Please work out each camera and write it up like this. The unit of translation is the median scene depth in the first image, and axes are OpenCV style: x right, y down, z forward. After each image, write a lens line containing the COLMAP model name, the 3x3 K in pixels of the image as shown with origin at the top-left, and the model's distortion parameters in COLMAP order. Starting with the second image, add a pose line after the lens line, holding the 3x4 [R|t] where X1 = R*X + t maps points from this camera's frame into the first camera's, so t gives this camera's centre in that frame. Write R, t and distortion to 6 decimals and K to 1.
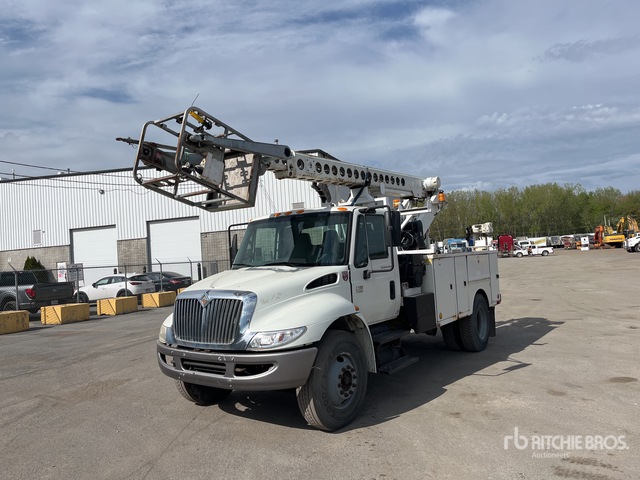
lens RADIAL K [[487.8, 0, 317.5], [0, 487.8, 241.1], [0, 0, 1]] dist [-0.006585, -0.005763]
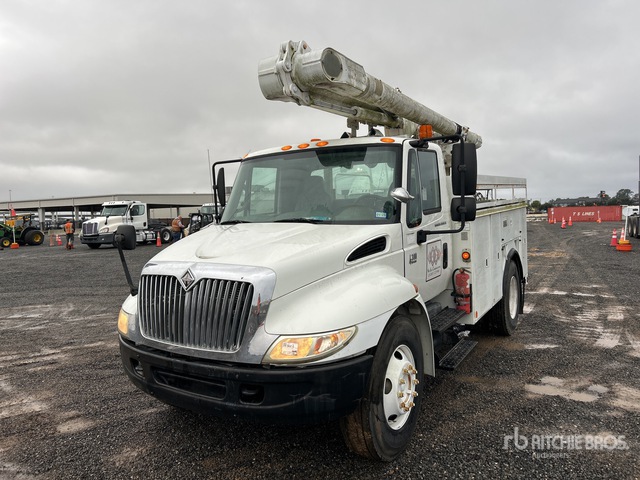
lens RADIAL K [[487.8, 0, 313.8], [0, 487.8, 237.7], [0, 0, 1]] dist [-0.006585, -0.005763]
pose [[0.997883, 0.005925, 0.064757, -0.103978], [-0.013005, 0.993906, 0.109463, -0.003851], [-0.063713, -0.110073, 0.991879, 0.348422]]
